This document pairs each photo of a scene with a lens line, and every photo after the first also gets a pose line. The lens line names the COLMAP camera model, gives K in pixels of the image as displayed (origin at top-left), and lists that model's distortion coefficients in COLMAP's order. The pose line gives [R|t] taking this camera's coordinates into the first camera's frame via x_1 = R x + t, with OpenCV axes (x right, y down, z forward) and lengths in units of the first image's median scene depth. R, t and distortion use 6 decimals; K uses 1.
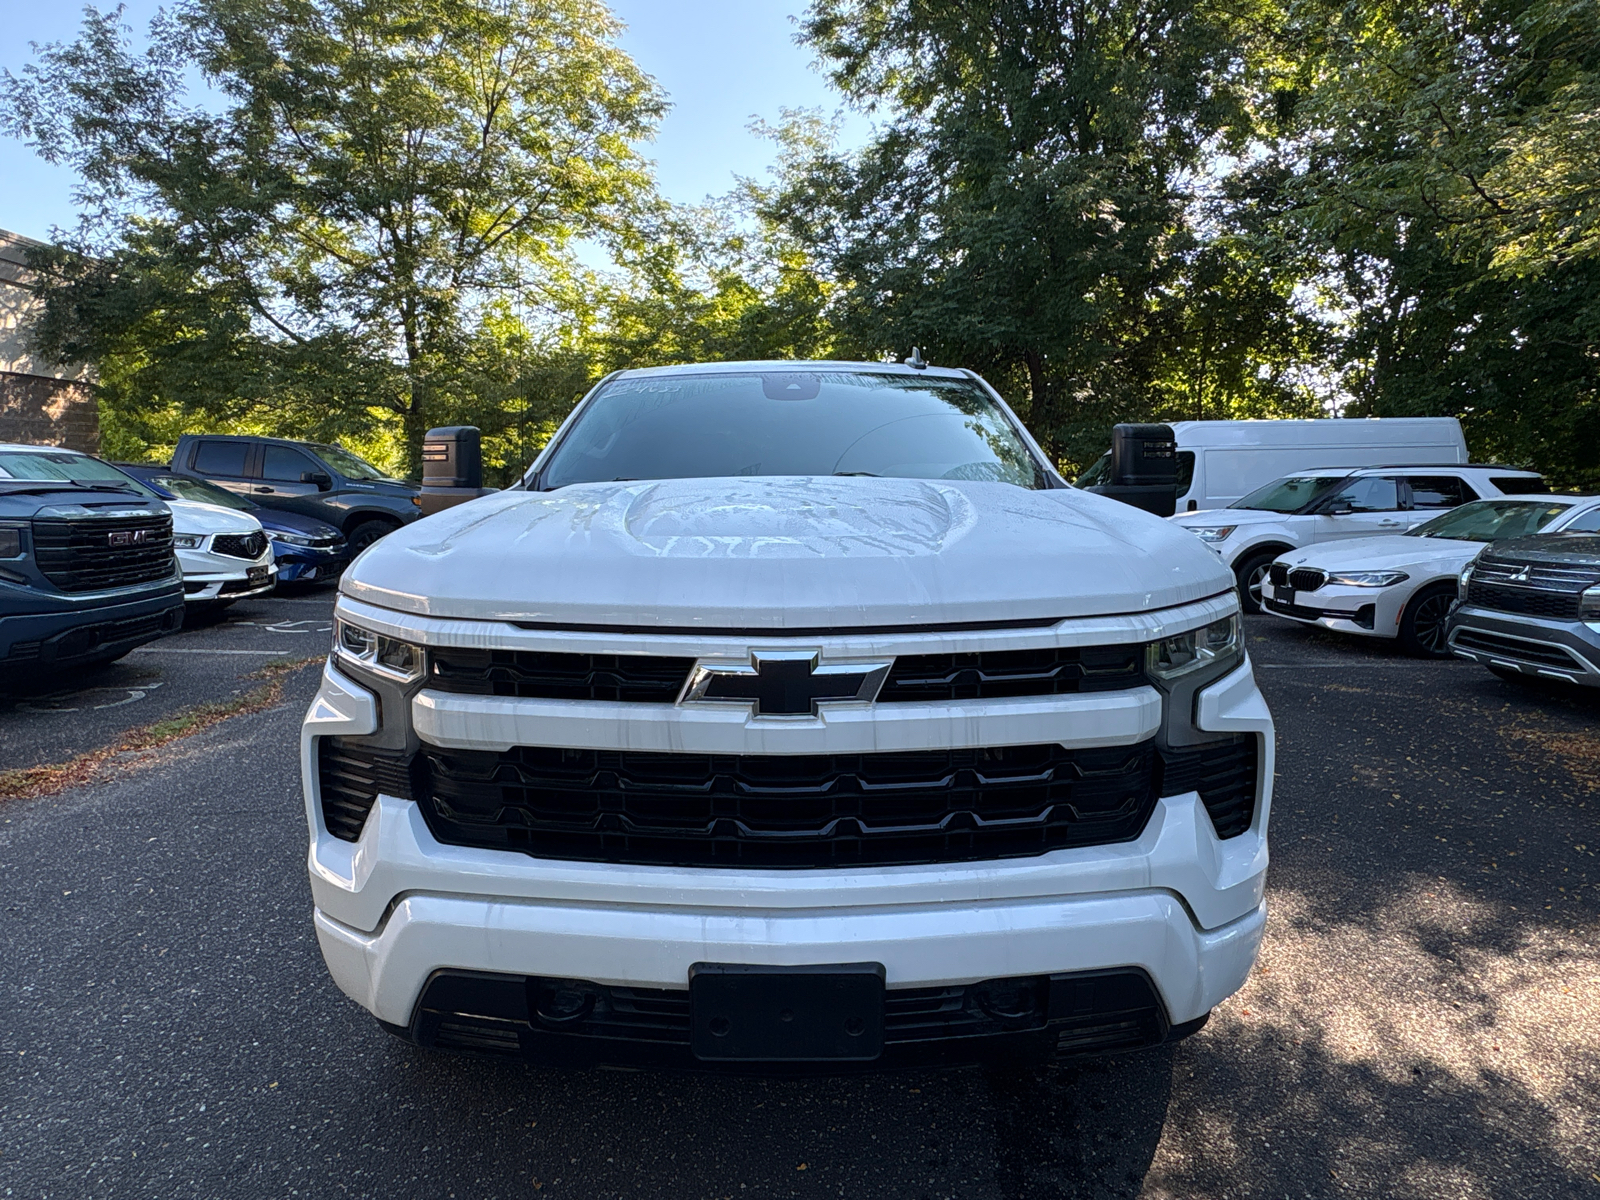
lens RADIAL K [[931.4, 0, 808.6], [0, 931.4, 601.4], [0, 0, 1]] dist [-0.001247, -0.000021]
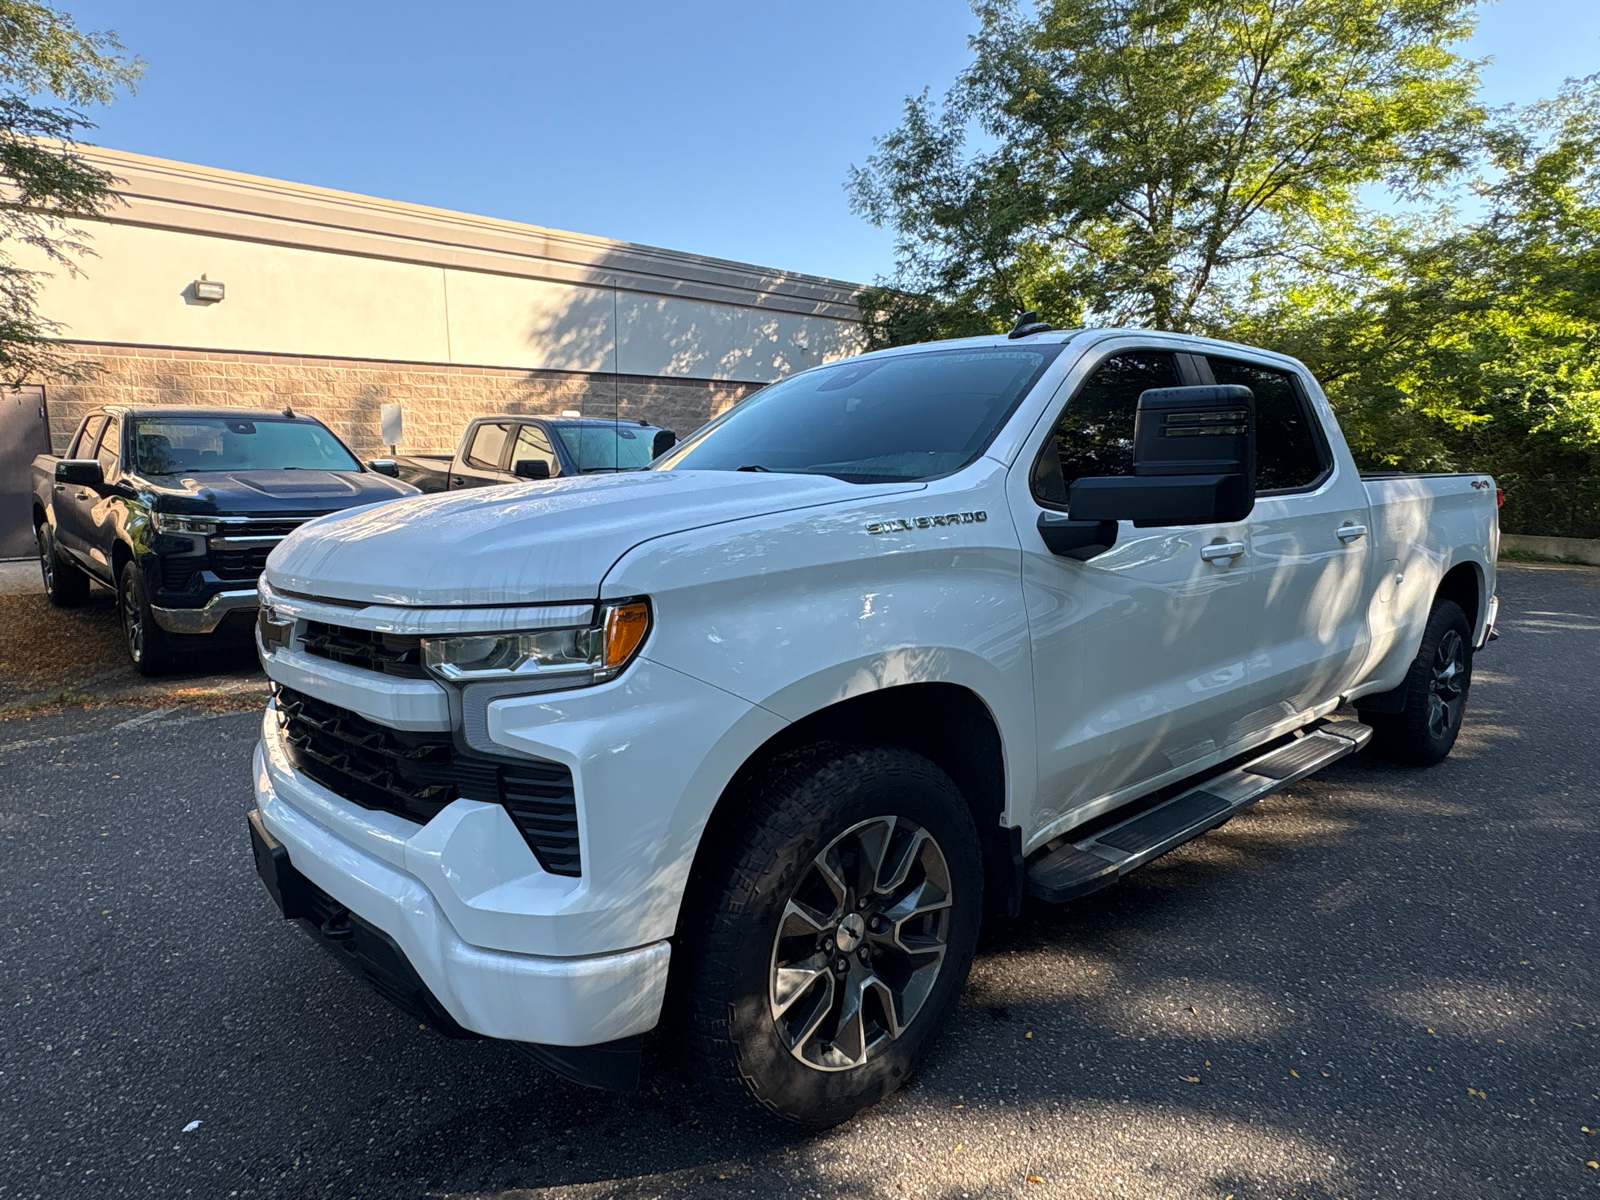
lens RADIAL K [[931.4, 0, 793.9], [0, 931.4, 604.9], [0, 0, 1]] dist [-0.001247, -0.000021]
pose [[0.629609, 0.105222, -0.769754, 0.176938], [-0.089085, 0.994029, 0.063014, -0.011584], [0.771788, 0.028899, 0.635223, 0.083778]]
